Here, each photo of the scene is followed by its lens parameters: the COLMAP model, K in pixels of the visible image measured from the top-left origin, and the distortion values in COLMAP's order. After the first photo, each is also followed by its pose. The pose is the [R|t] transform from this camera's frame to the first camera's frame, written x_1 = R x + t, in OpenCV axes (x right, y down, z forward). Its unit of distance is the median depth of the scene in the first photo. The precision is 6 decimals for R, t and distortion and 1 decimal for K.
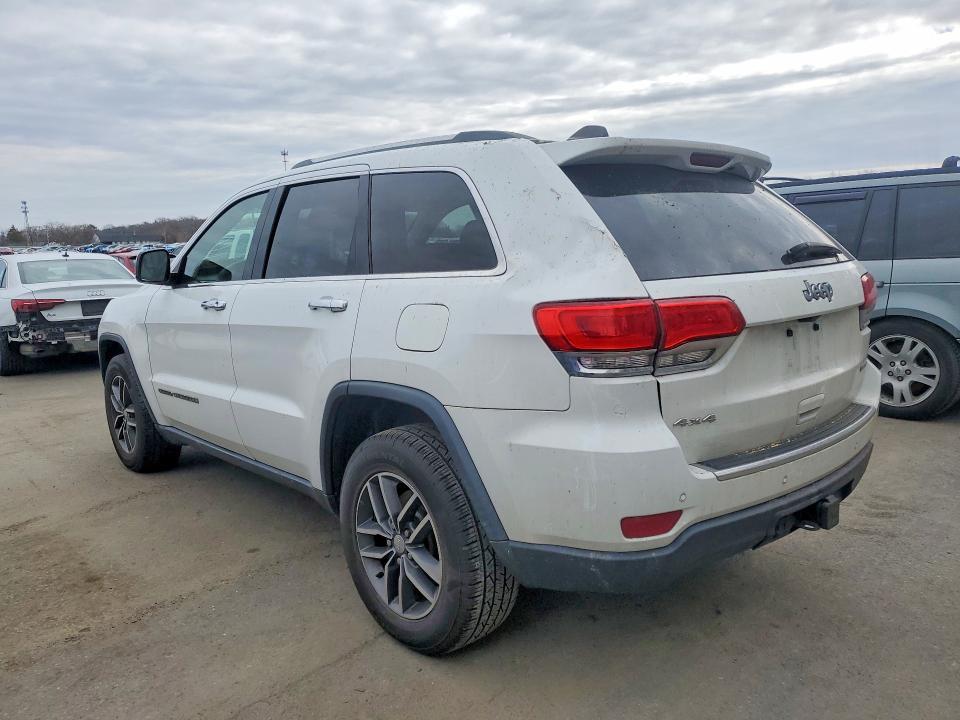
lens RADIAL K [[754.8, 0, 475.7], [0, 754.8, 363.3], [0, 0, 1]] dist [0.021055, -0.003477]
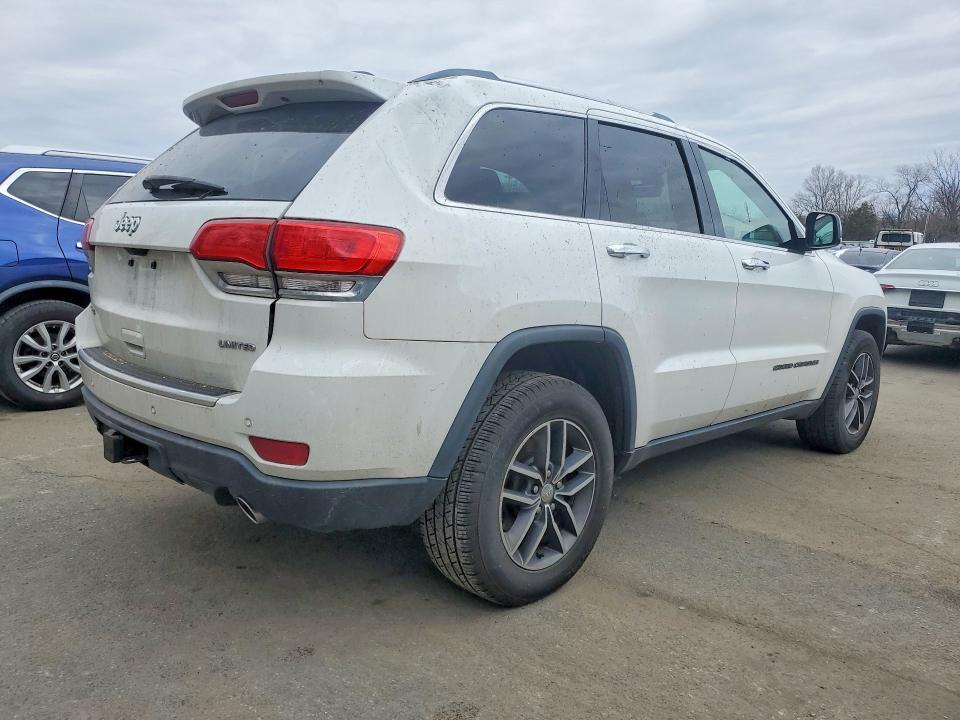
lens RADIAL K [[754.8, 0, 469.8], [0, 754.8, 352.8], [0, 0, 1]] dist [0.021055, -0.003477]
pose [[0.045668, 0.173907, -0.983703, 0.422794], [-0.196632, 0.967030, 0.161831, -0.051359], [0.979413, 0.186037, 0.078358, 0.396390]]
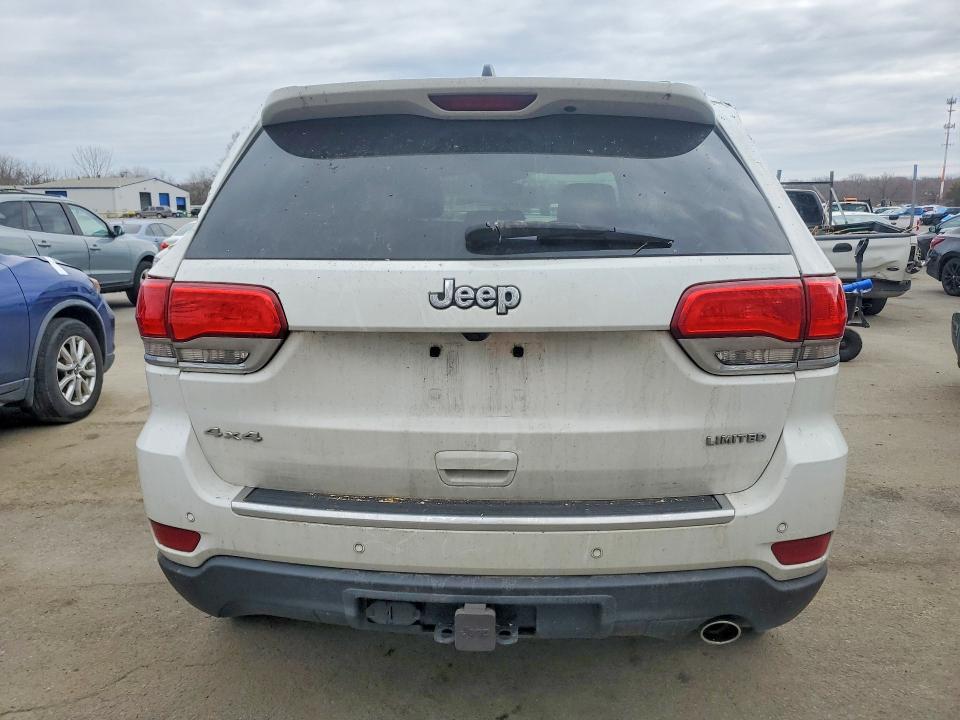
lens RADIAL K [[754.8, 0, 472.7], [0, 754.8, 361.7], [0, 0, 1]] dist [0.021055, -0.003477]
pose [[0.700040, 0.156349, -0.696778, 0.260649], [-0.124502, 0.987515, 0.096502, -0.028791], [0.703167, 0.019195, 0.710766, 0.151008]]
